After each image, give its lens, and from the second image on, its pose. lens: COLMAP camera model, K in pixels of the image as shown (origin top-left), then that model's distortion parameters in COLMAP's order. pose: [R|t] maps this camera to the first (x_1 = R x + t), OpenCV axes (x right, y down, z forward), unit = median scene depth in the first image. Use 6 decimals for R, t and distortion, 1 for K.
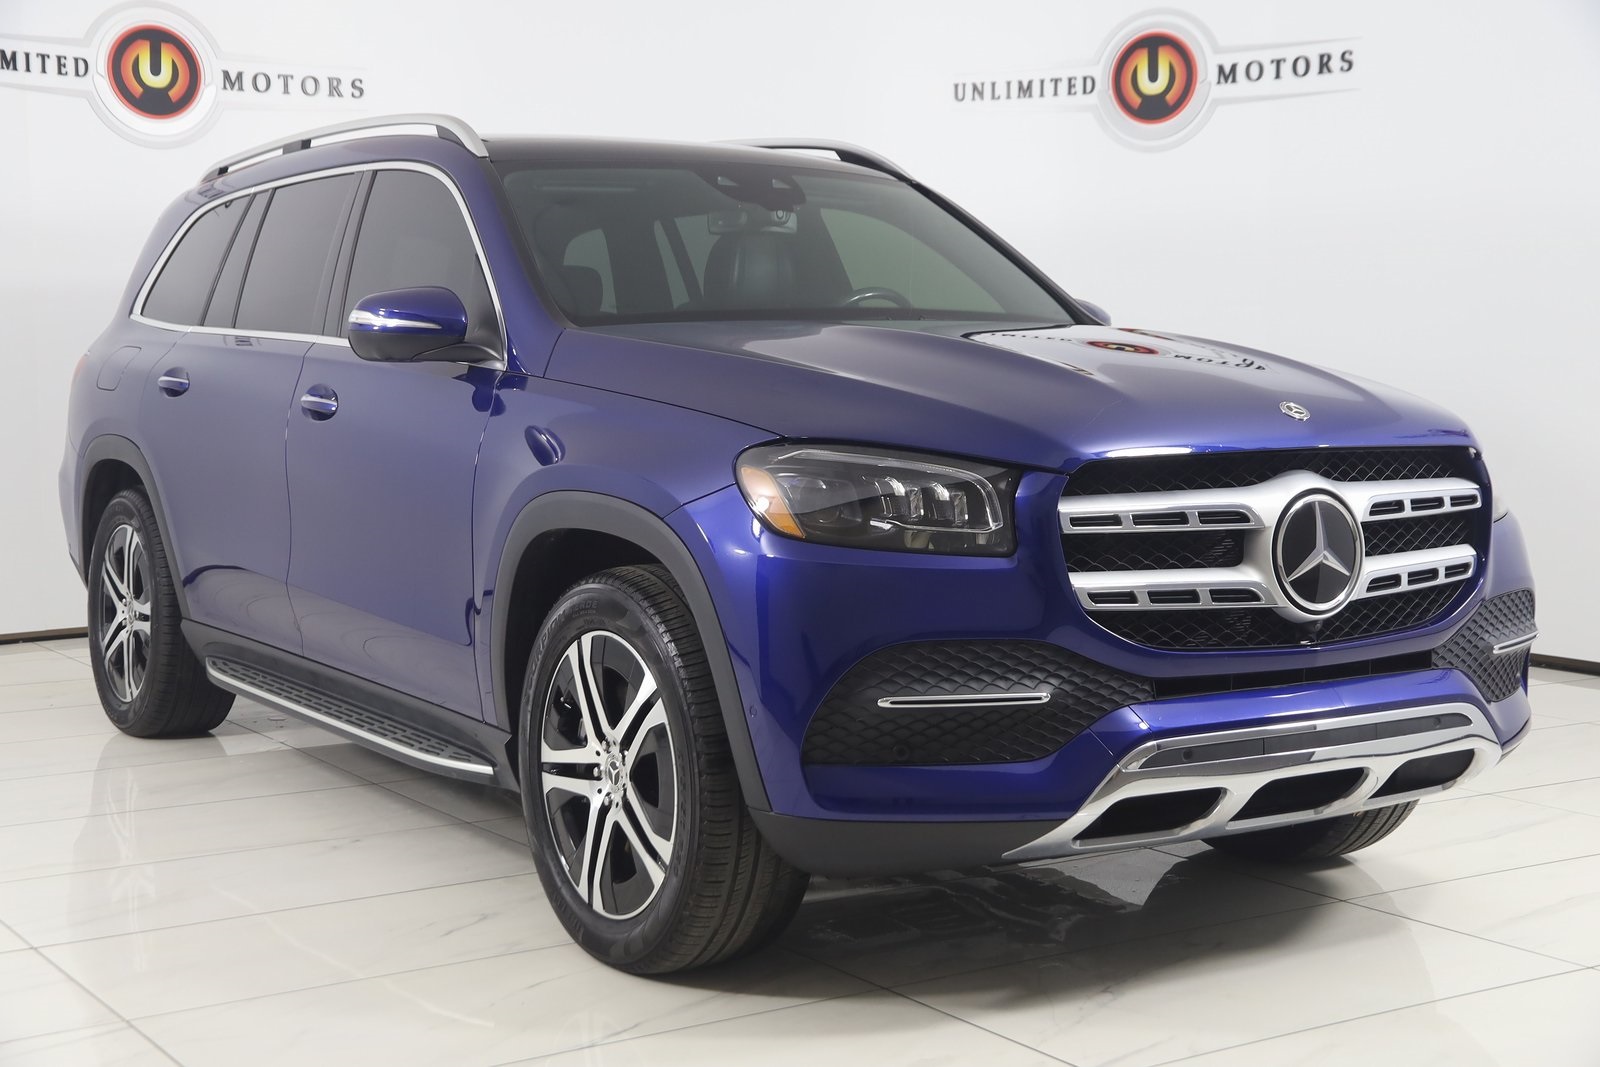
lens RADIAL K [[2060.0, 0, 789.9], [0, 2060.0, 528.3], [0, 0, 1]] dist [0.031227, 0.000000]
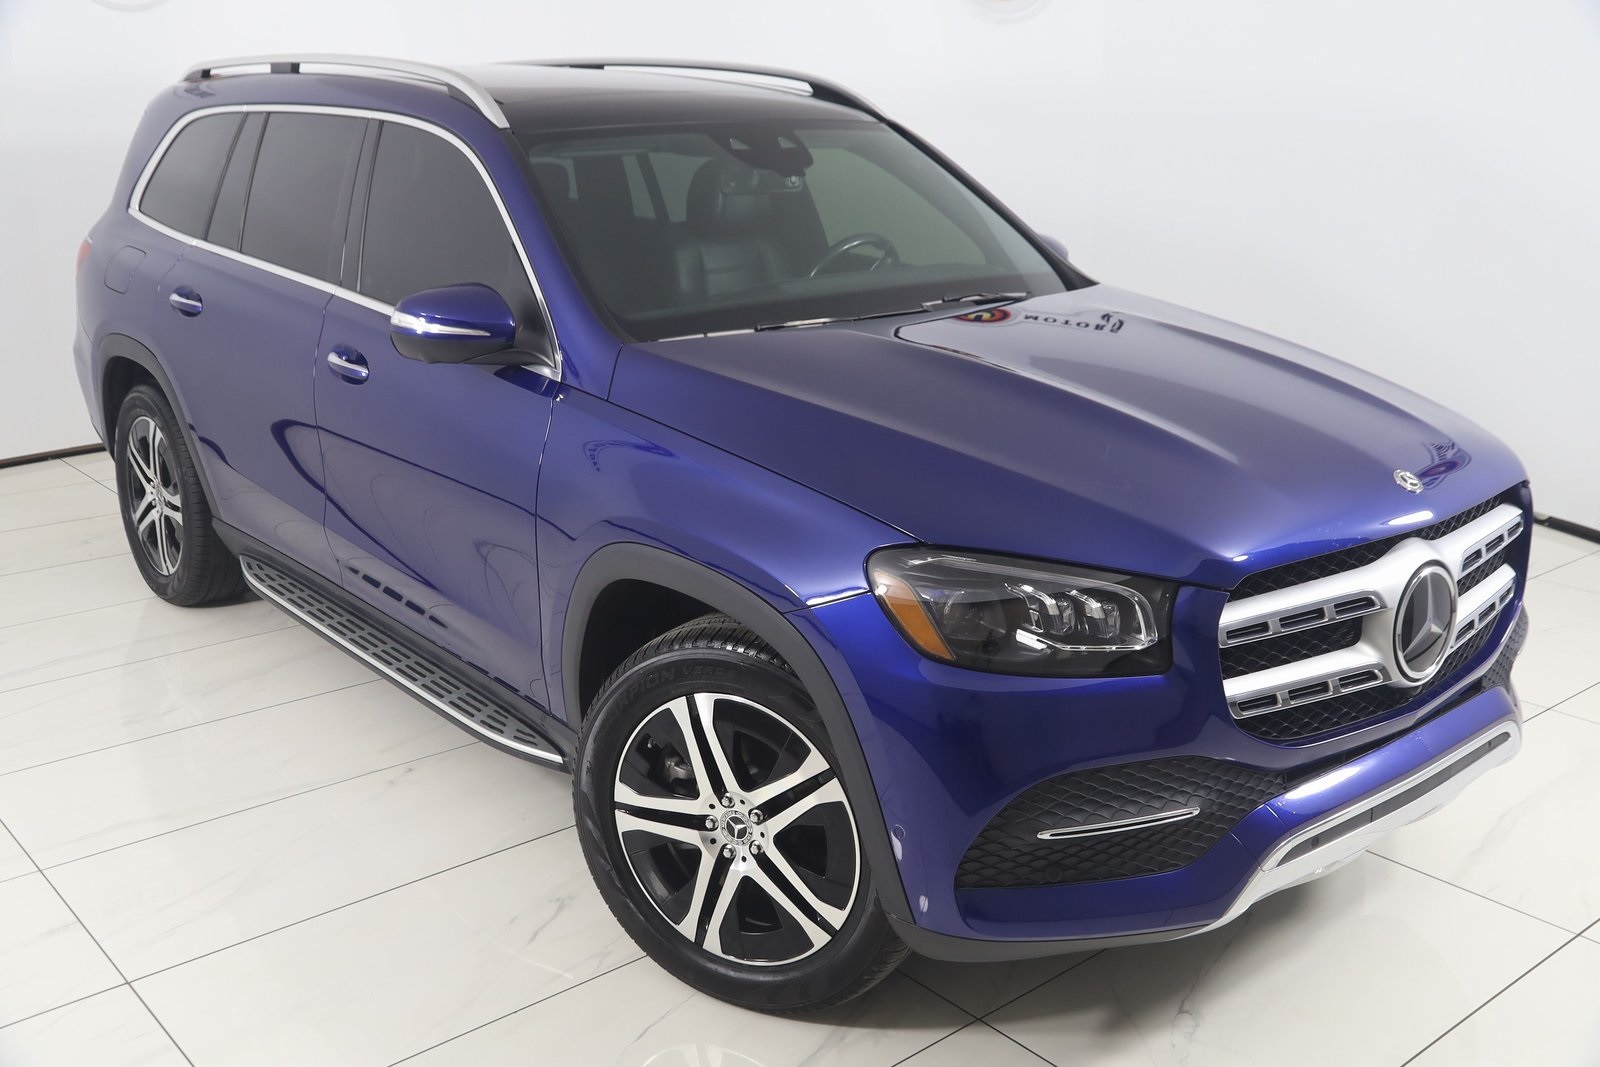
lens RADIAL K [[1470.2, 0, 792.9], [0, 1470.2, 539.9], [0, 0, 1]] dist [-0.003593, 0.000000]
pose [[0.992572, -0.034187, 0.116753, -0.127335], [0.008835, 0.977426, 0.211095, -0.171452], [-0.121334, -0.208496, 0.970468, 0.321856]]
